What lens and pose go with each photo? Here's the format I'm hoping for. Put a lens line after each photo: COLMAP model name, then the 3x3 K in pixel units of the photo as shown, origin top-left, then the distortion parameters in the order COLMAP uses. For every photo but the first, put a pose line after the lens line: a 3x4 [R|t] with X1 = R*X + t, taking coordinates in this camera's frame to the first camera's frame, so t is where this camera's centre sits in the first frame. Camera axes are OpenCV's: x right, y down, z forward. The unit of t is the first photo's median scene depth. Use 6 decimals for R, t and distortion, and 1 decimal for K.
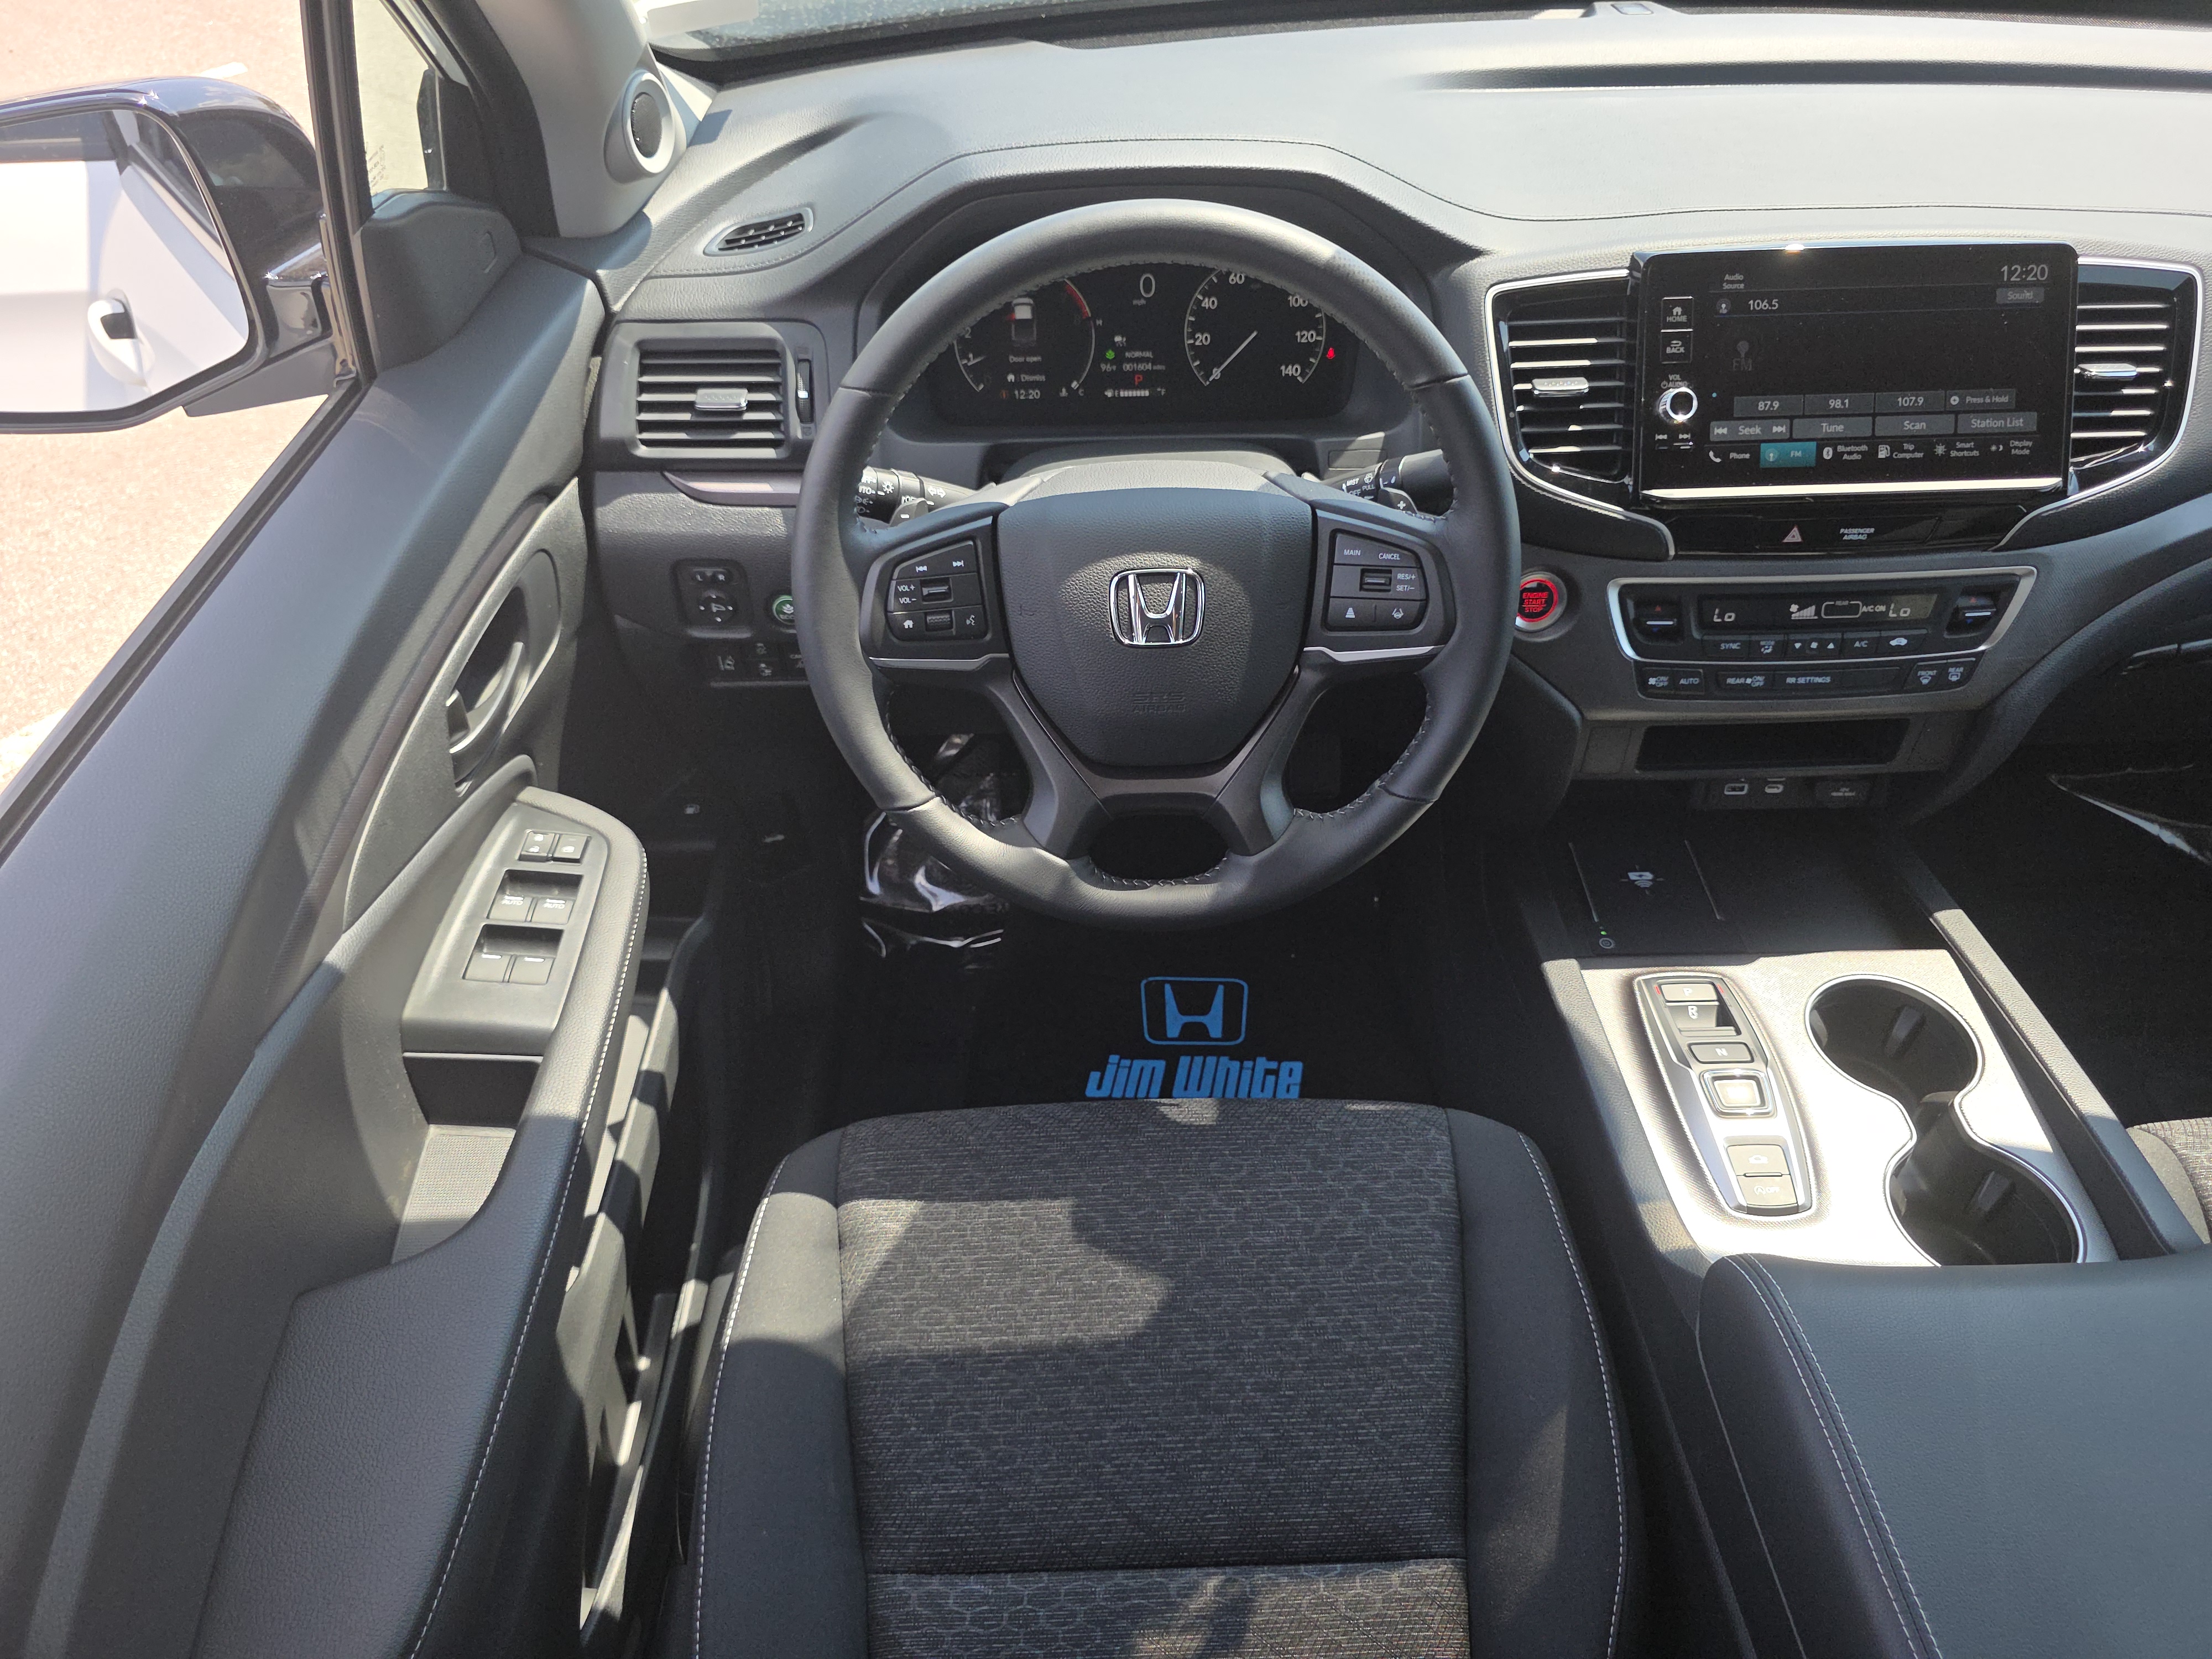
lens RADIAL K [[1498.6, 0, 1106.0], [0, 1498.6, 829.5], [0, 0, 1]] dist [0.040166, -0.047877]
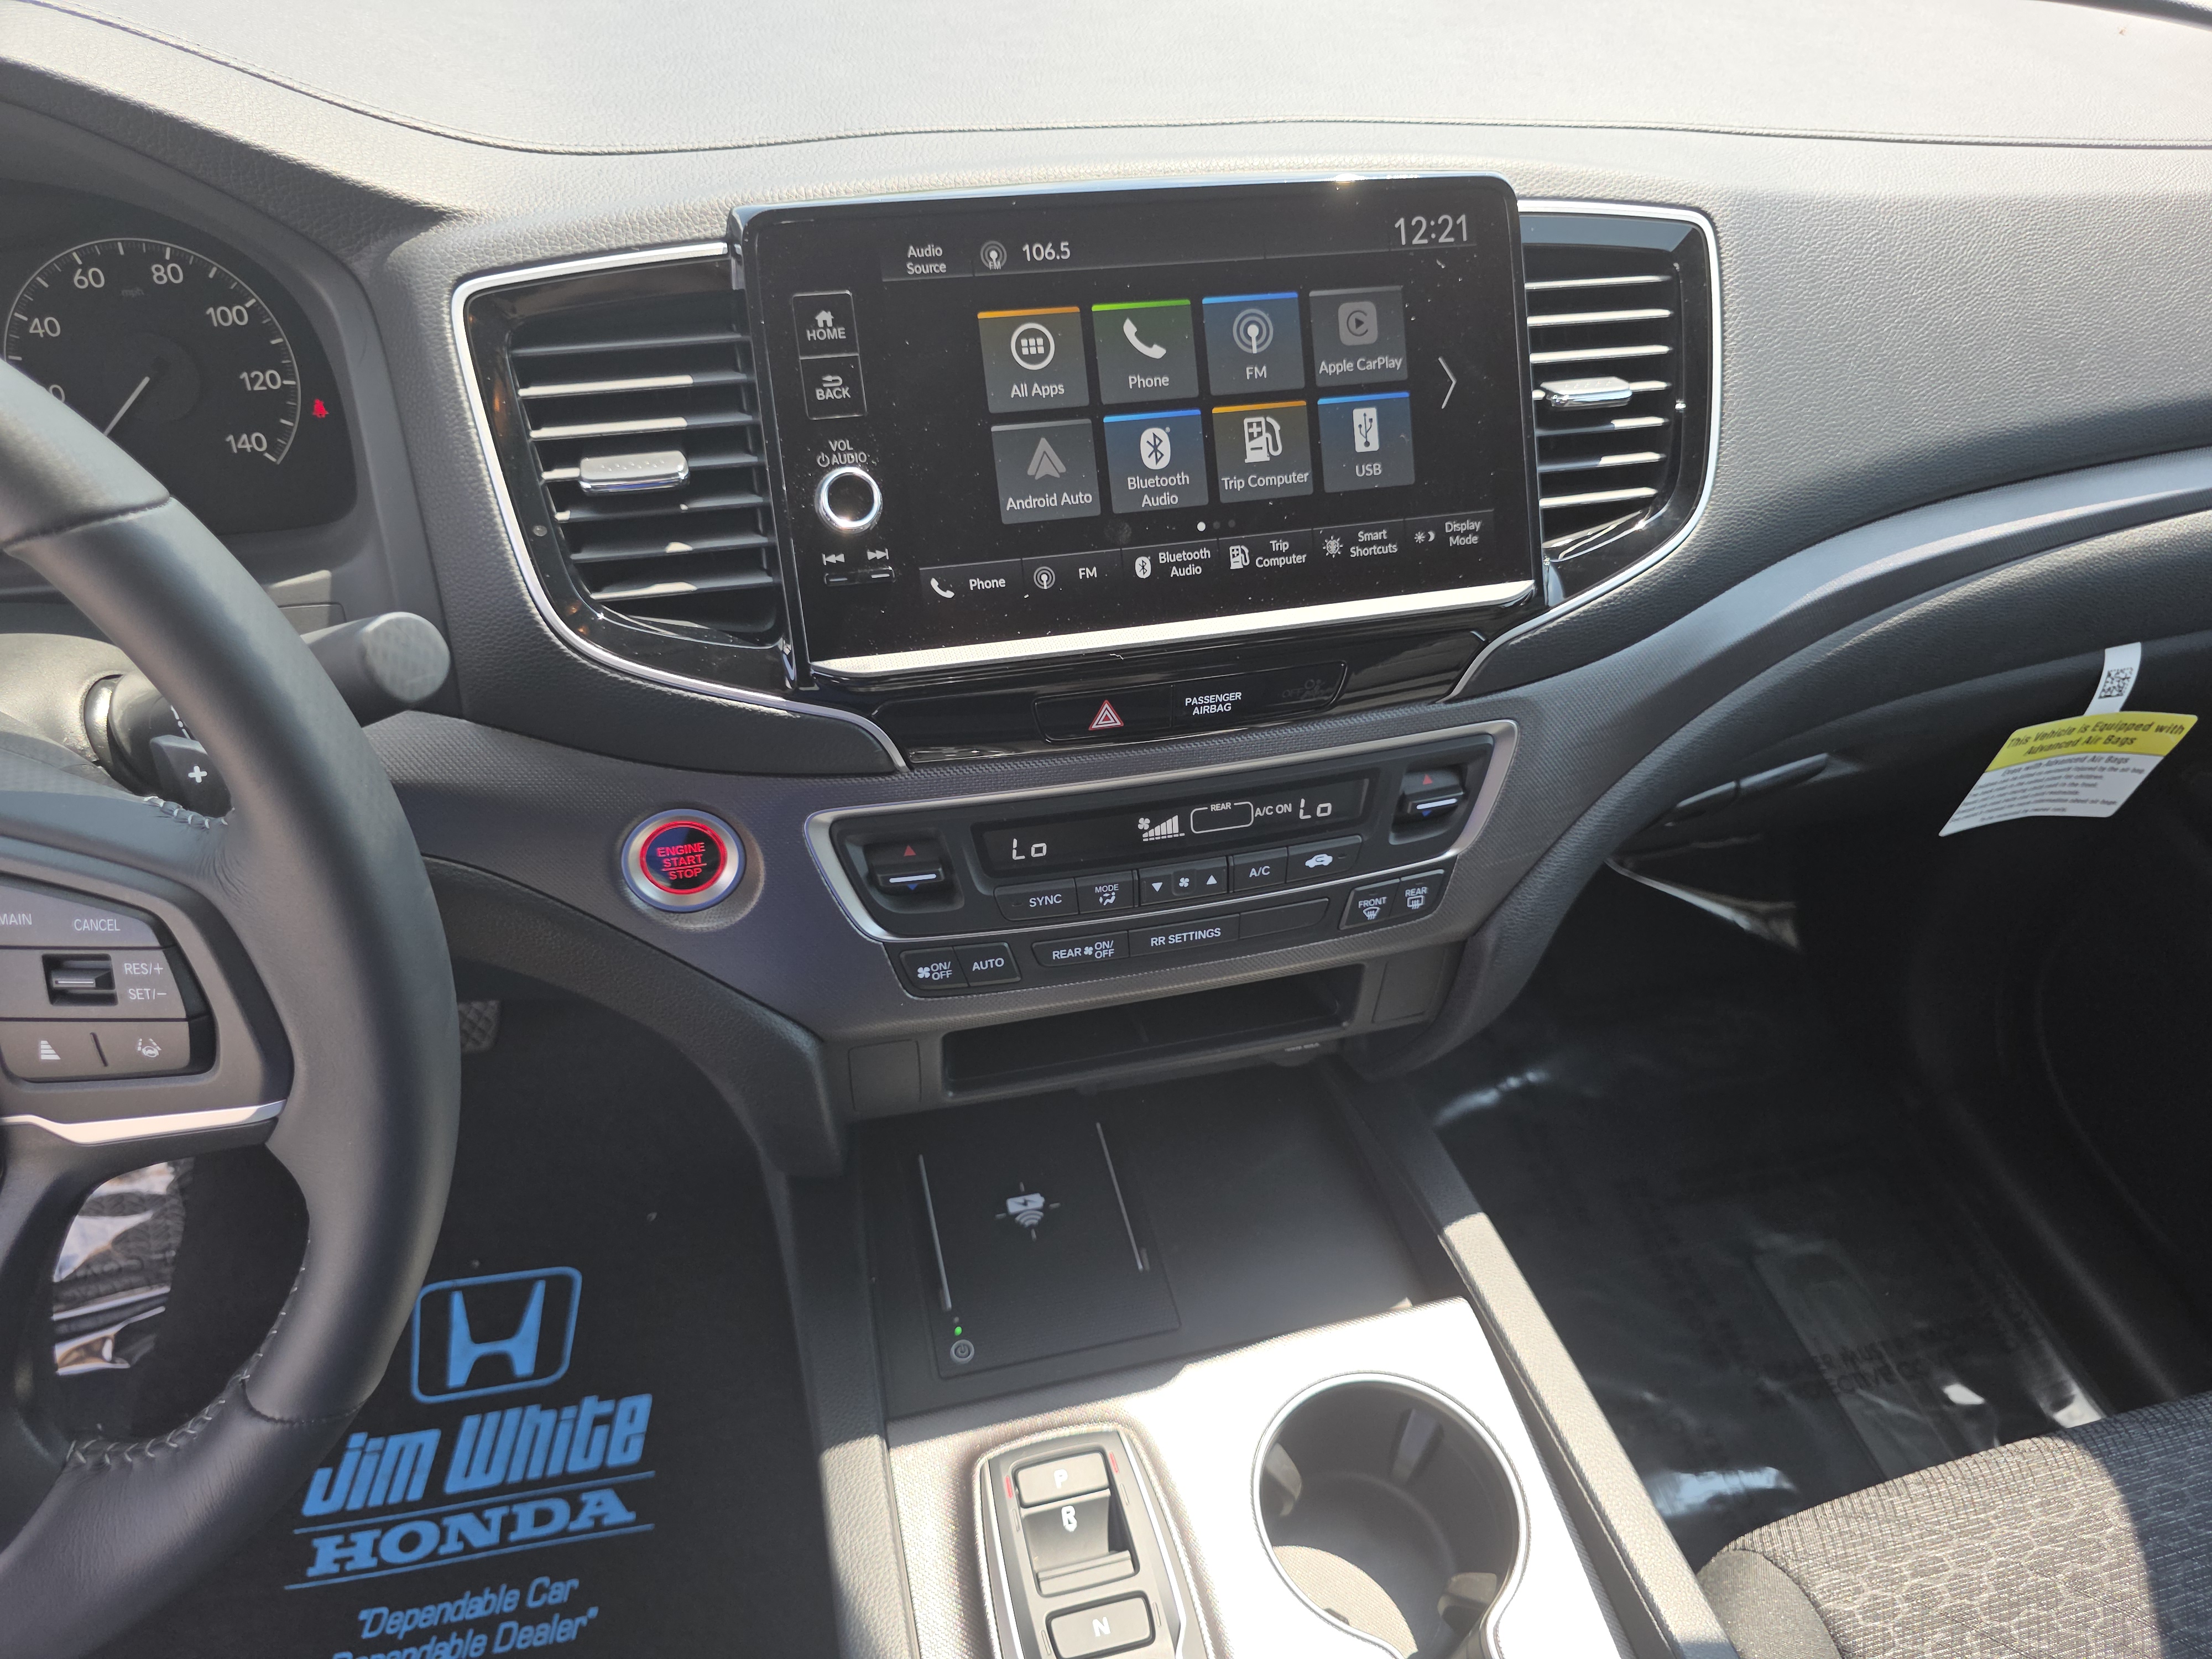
lens RADIAL K [[1498.6, 0, 1106.0], [0, 1498.6, 829.5], [0, 0, 1]] dist [0.040166, -0.047877]
pose [[0.970158, -0.110218, 0.215975, 0.330951], [0.109687, 0.993861, 0.014479, -0.160908], [-0.216245, 0.009643, 0.976291, 0.460535]]
